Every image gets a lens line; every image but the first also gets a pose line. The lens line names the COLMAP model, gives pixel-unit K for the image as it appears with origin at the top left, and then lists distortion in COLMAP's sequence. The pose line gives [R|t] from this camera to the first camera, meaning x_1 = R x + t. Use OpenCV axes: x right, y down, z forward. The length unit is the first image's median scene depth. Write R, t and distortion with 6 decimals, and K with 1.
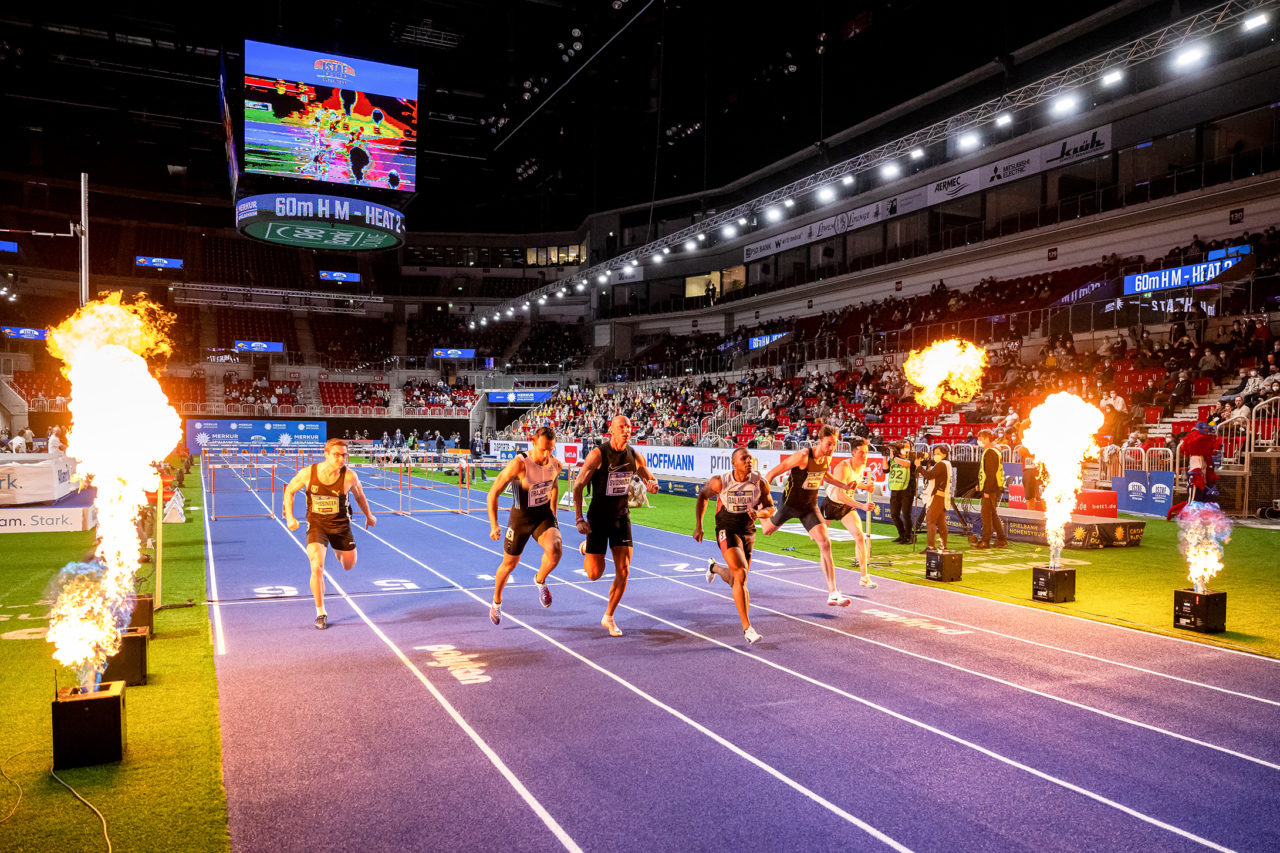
lens RADIAL K [[898.2, 0, 644.3], [0, 898.2, 457.8], [0, 0, 1]] dist [0.057935, 0.001581]
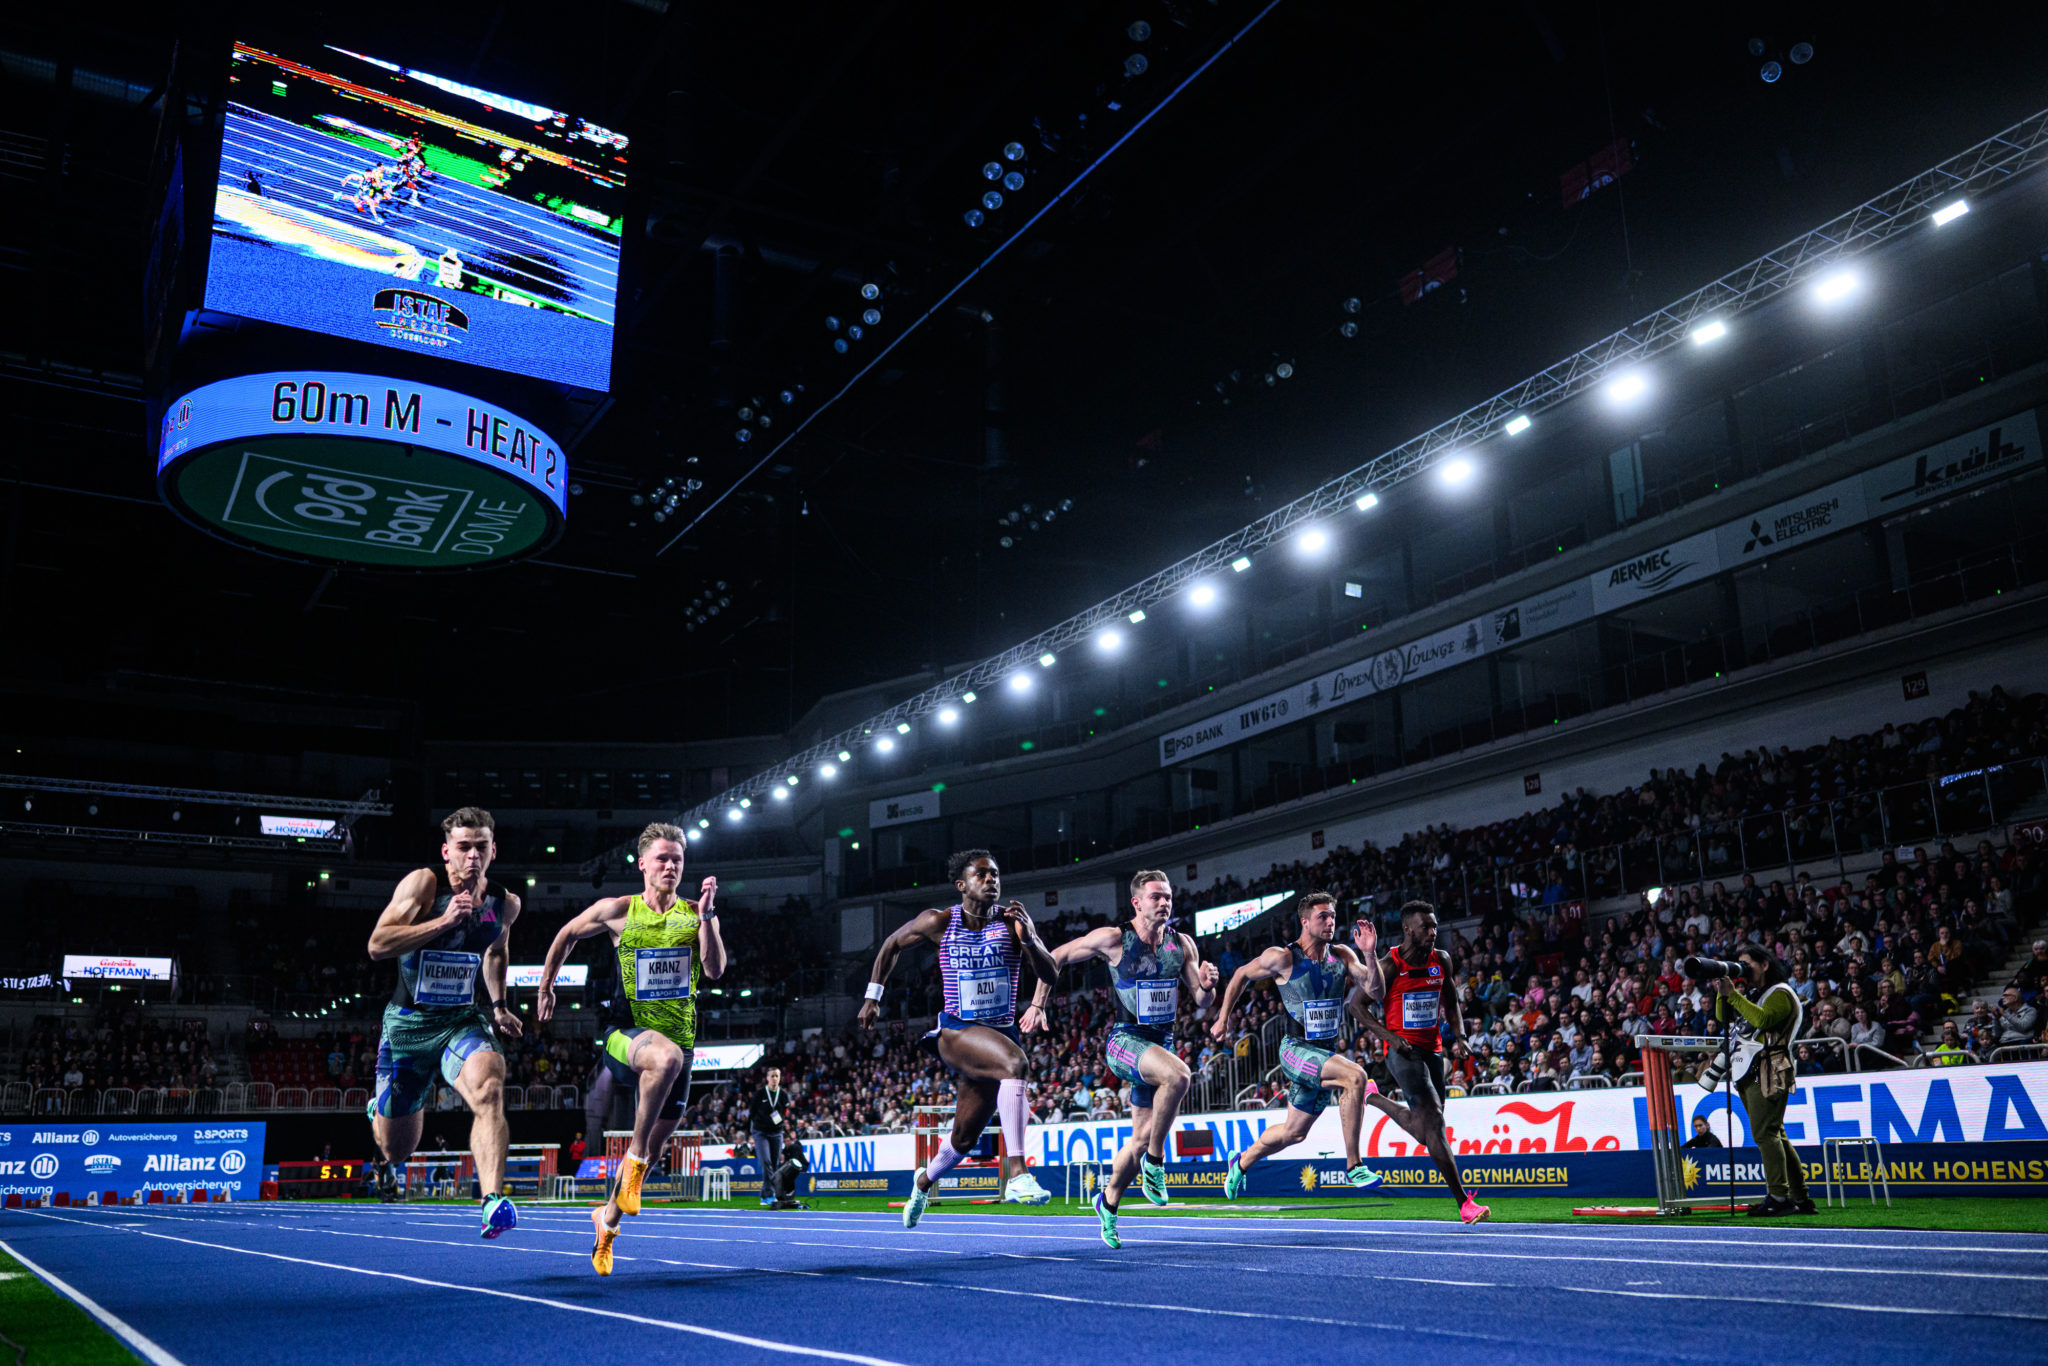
lens RADIAL K [[1653.5, 0, 1024.0], [0, 1653.5, 683.0], [0, 0, 1]] dist [-0.039464, 0.009459]
pose [[0.994307, -0.010604, 0.106022, -0.075449], [0.041897, 0.953792, -0.297532, 0.007093], [-0.097968, 0.300280, 0.948807, 0.170986]]
